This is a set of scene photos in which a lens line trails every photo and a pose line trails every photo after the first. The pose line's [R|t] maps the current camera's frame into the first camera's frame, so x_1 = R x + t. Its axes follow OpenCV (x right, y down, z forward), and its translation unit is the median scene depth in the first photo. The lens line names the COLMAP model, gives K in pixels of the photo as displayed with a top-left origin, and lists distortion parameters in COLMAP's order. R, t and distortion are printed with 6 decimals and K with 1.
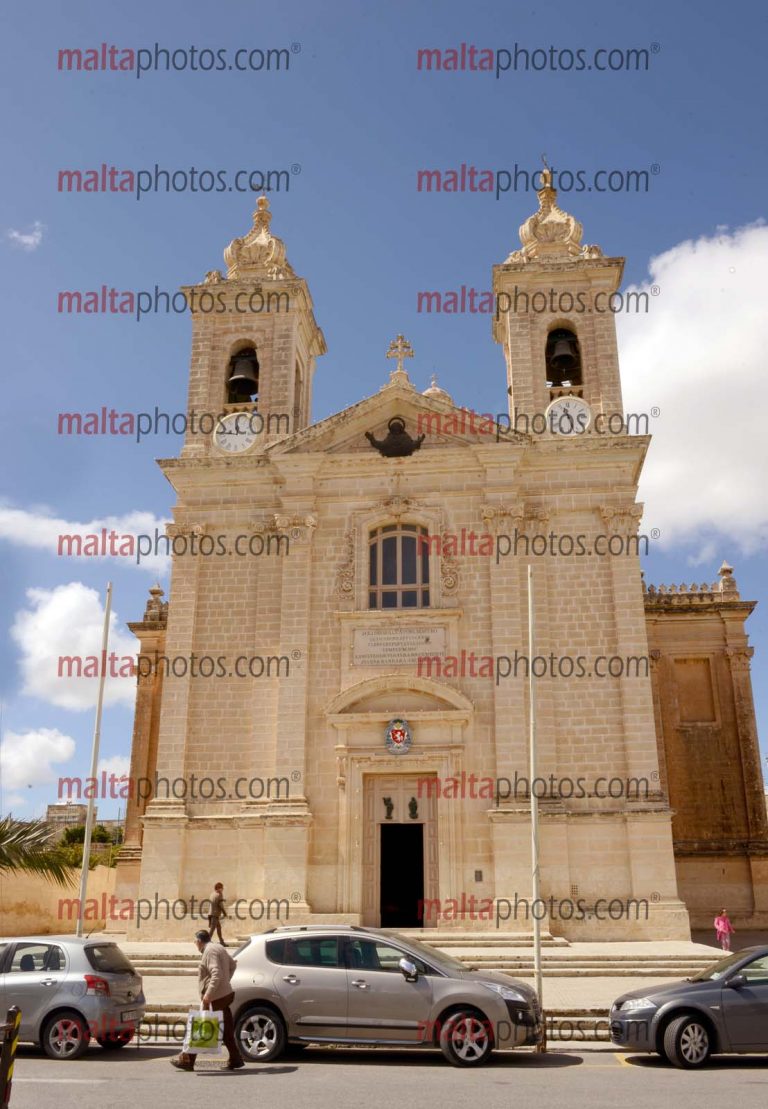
lens RADIAL K [[968.1, 0, 393.8], [0, 968.1, 579.7], [0, 0, 1]] dist [-0.007438, -0.005772]
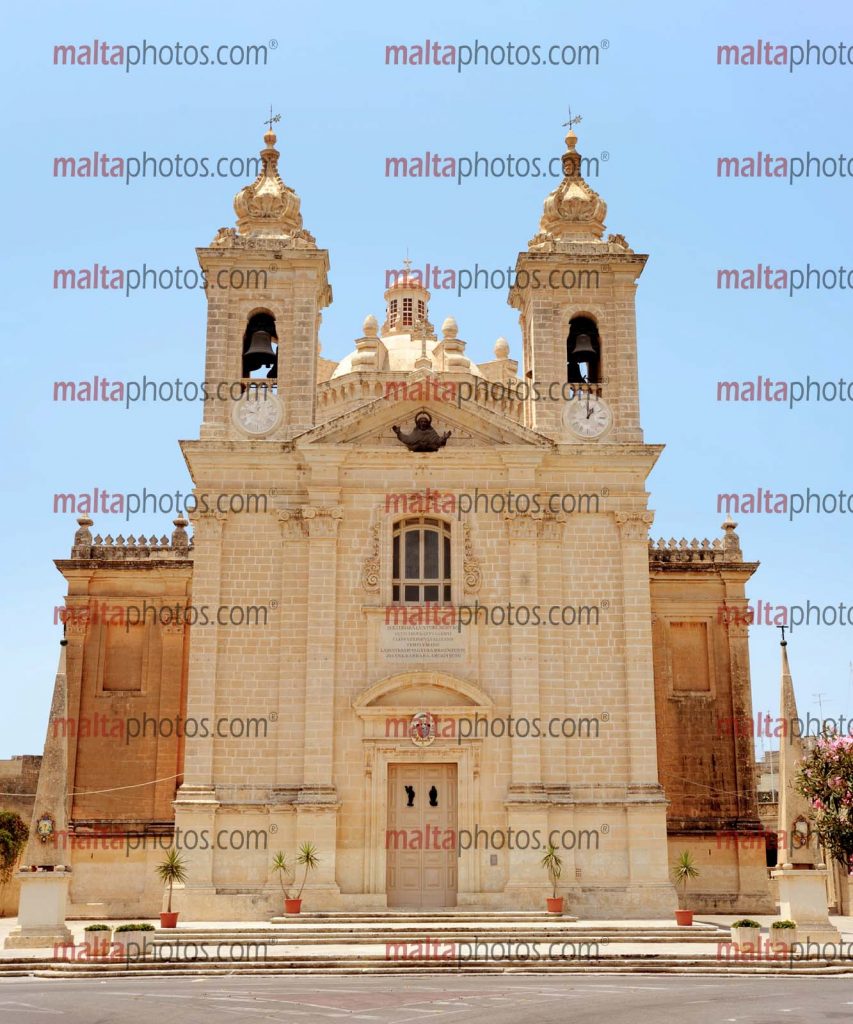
lens RADIAL K [[1506.5, 0, 448.5], [0, 1506.5, 445.8], [0, 0, 1]] dist [0.042538, 0.000000]
pose [[0.988760, 0.042954, 0.143211, -0.200182], [-0.048817, 0.998097, 0.037682, -0.196304], [-0.141320, -0.044250, 0.988975, -0.583999]]
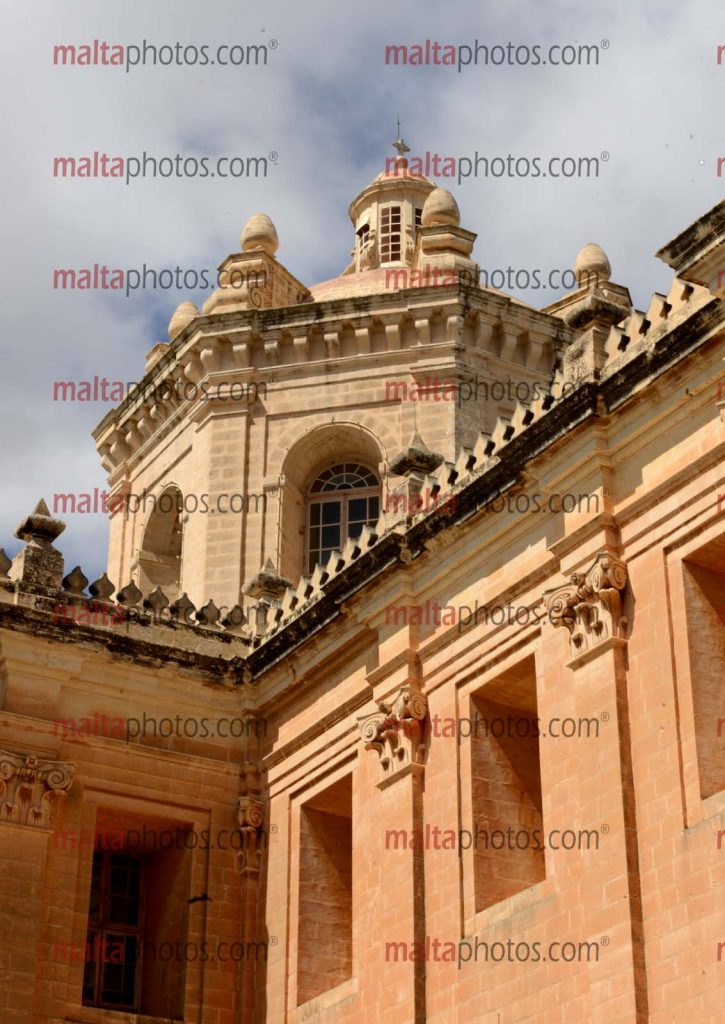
lens RADIAL K [[2201.6, 0, 383.0], [0, 2201.6, 444.6], [0, 0, 1]] dist [0.122184, 0.000000]
pose [[0.808003, 0.294020, 0.510571, -0.720383], [-0.201369, 0.952209, -0.229668, 0.202435], [-0.553698, 0.082760, 0.828595, 0.568179]]
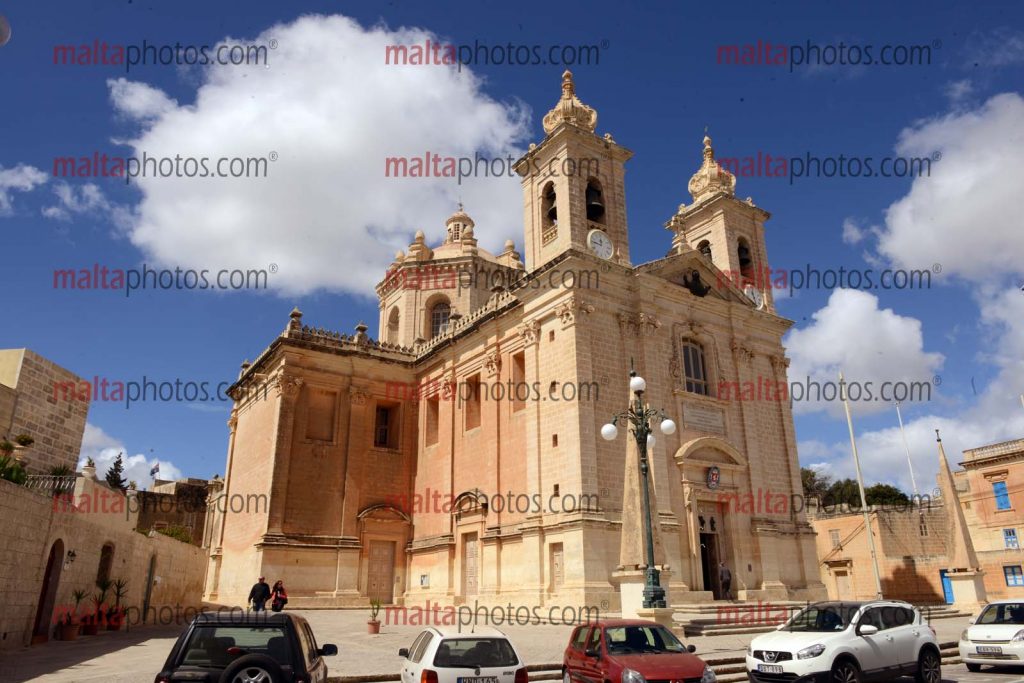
lens RADIAL K [[699.8, 0, 515.5], [0, 699.8, 340.8], [0, 0, 1]] dist [-0.048482, -0.003754]
pose [[0.768702, 0.217689, 0.601422, -0.880197], [-0.206908, 0.974374, -0.088225, 0.102223], [-0.605216, -0.056620, 0.794045, 0.288319]]
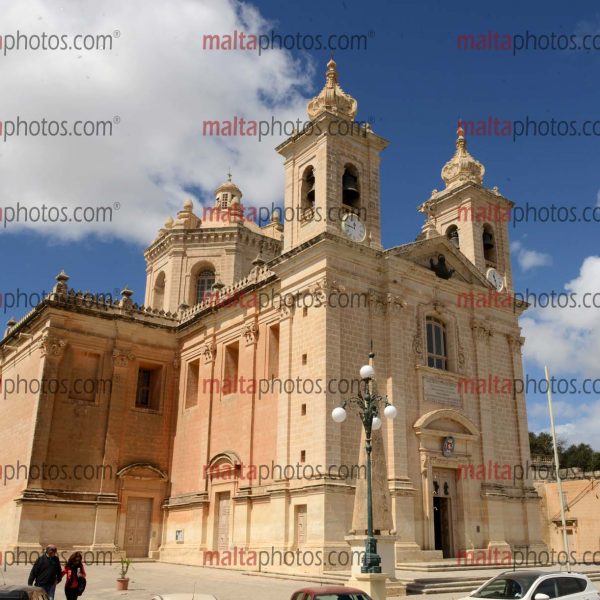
lens RADIAL K [[674.4, 0, 345.2], [0, 674.4, 308.2], [0, 0, 1]] dist [-0.048487, 0.000000]
pose [[0.703814, 0.237108, 0.669646, -0.890954], [-0.234831, 0.967314, -0.095693, 0.075174], [-0.670448, -0.089903, 0.736490, 0.248054]]
